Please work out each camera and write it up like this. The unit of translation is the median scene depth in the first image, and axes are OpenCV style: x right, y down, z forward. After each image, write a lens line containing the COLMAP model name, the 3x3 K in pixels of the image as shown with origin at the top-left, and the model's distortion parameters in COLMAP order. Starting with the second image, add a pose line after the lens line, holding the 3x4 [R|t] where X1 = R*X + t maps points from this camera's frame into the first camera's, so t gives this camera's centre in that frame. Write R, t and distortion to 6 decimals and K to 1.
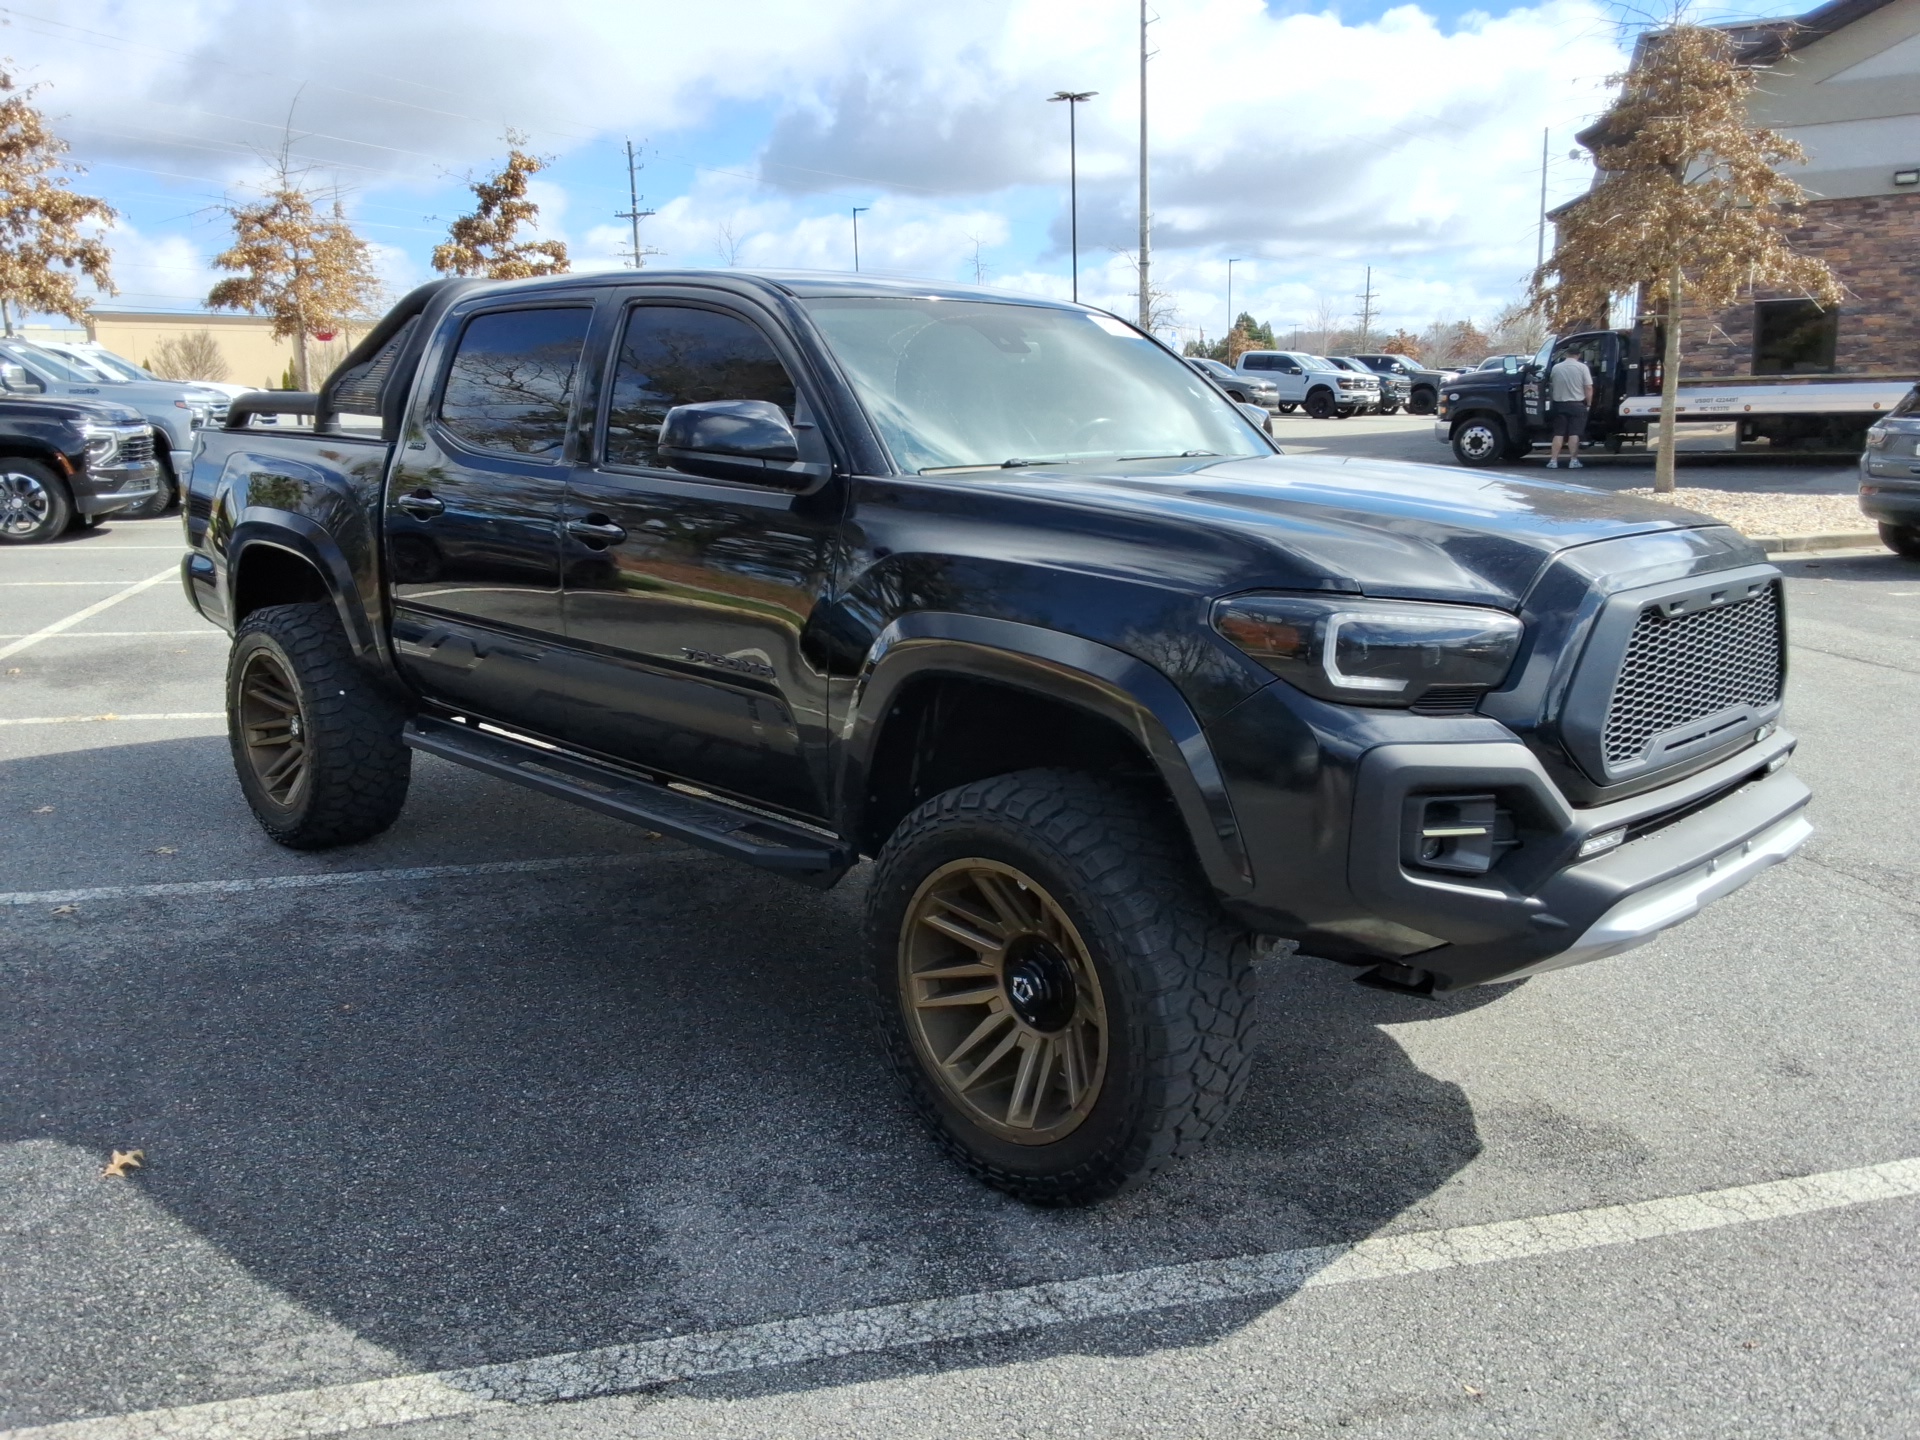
lens RADIAL K [[1544.5, 0, 967.3], [0, 1544.5, 716.1], [0, 0, 1]] dist [0.091436, -0.143497]
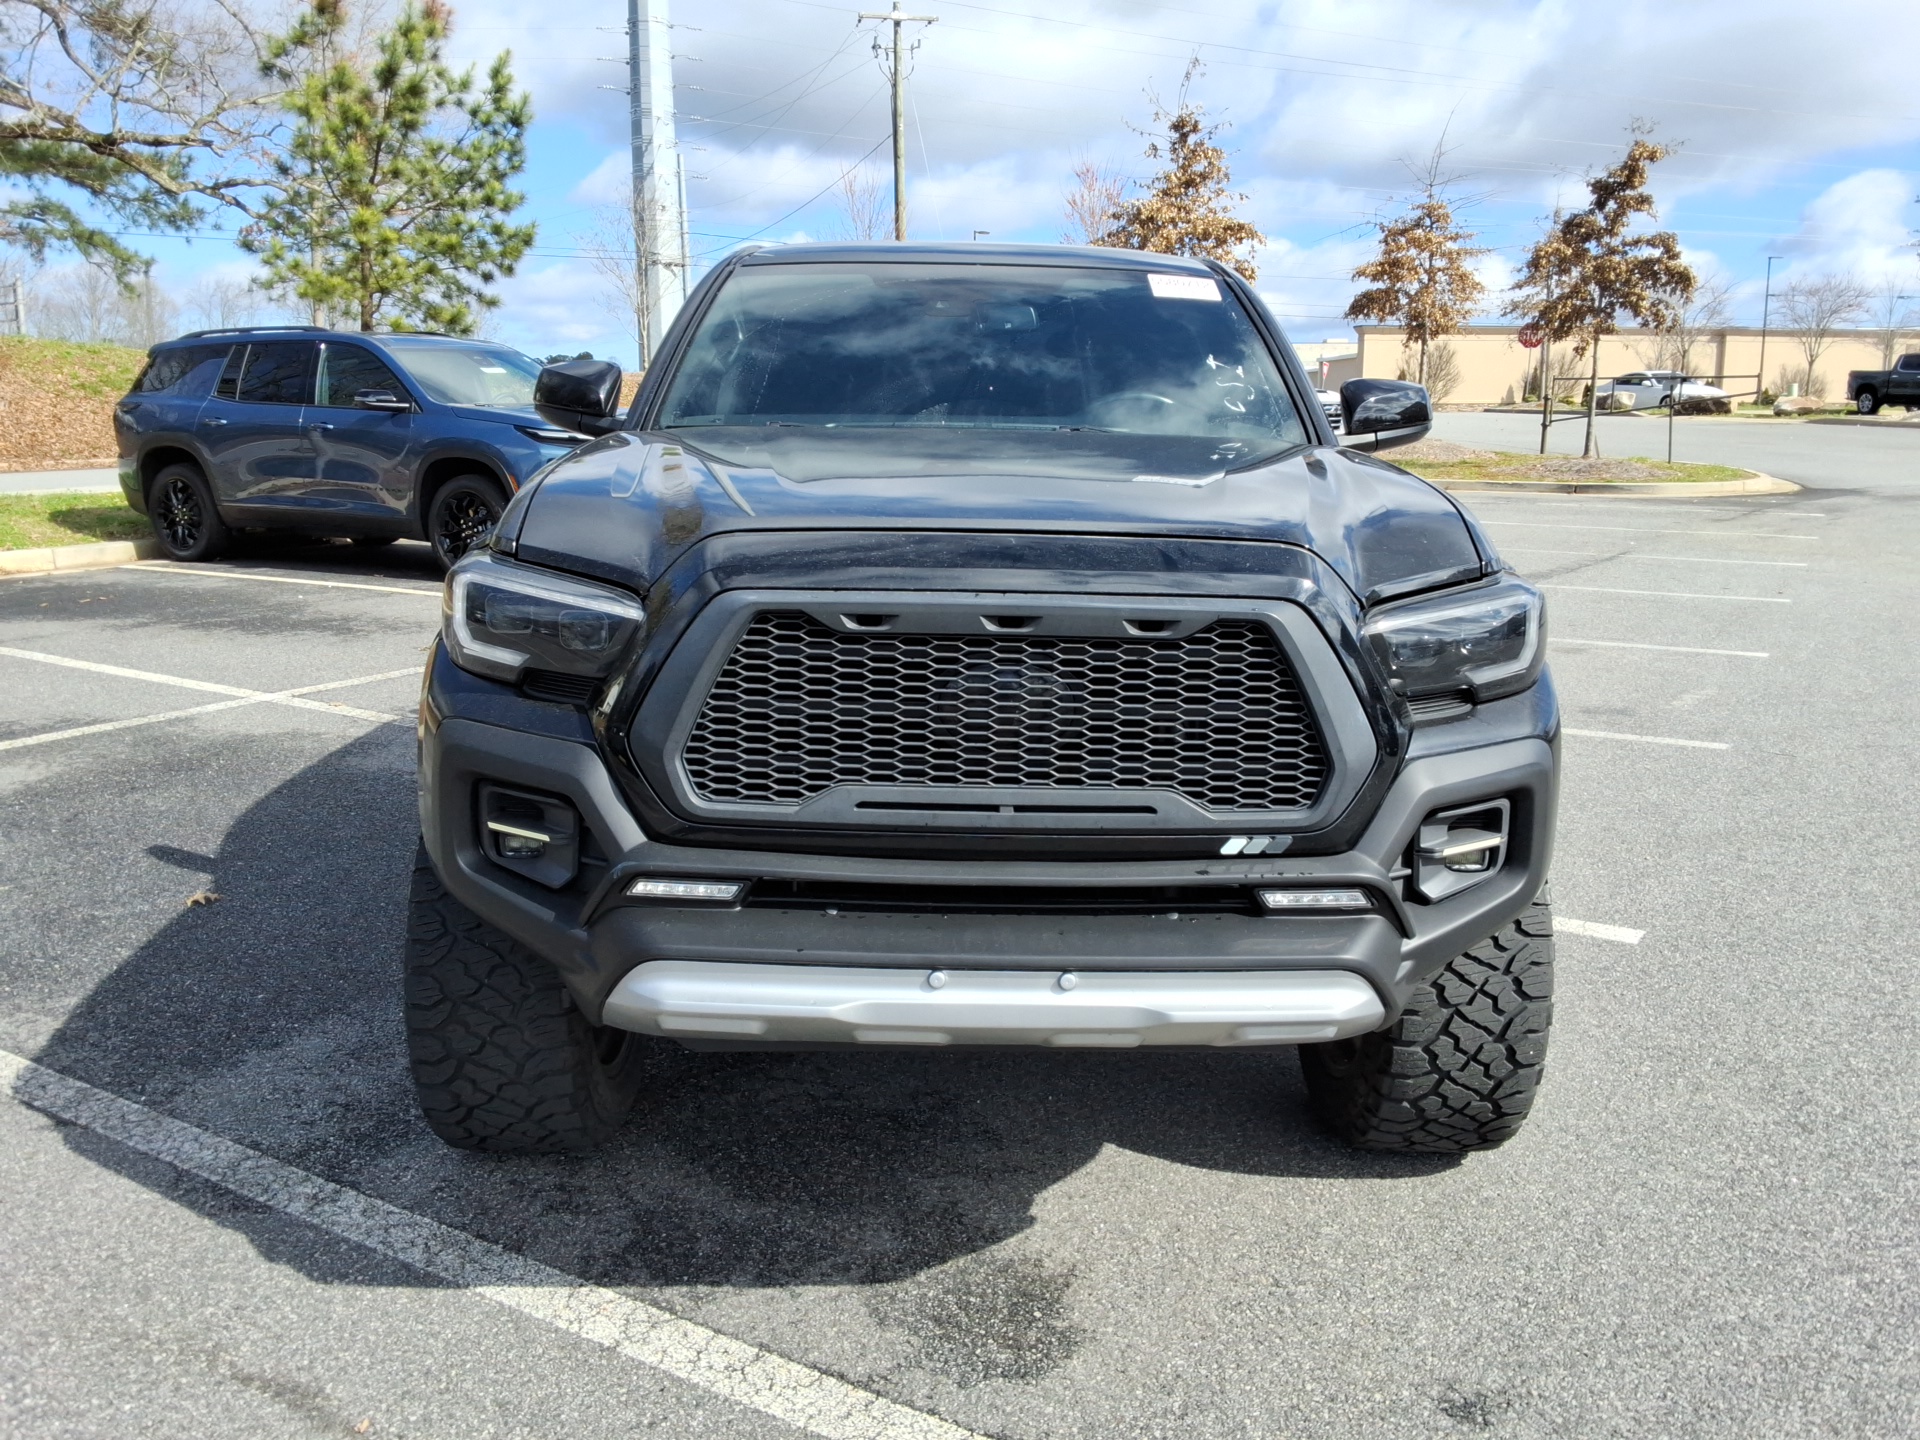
lens RADIAL K [[1544.5, 0, 967.3], [0, 1544.5, 716.1], [0, 0, 1]] dist [0.091436, -0.143497]
pose [[0.710070, 0.150811, -0.687791, 0.719109], [-0.154869, 0.986325, 0.056385, -0.052572], [0.686889, 0.066481, 0.723715, 0.350366]]
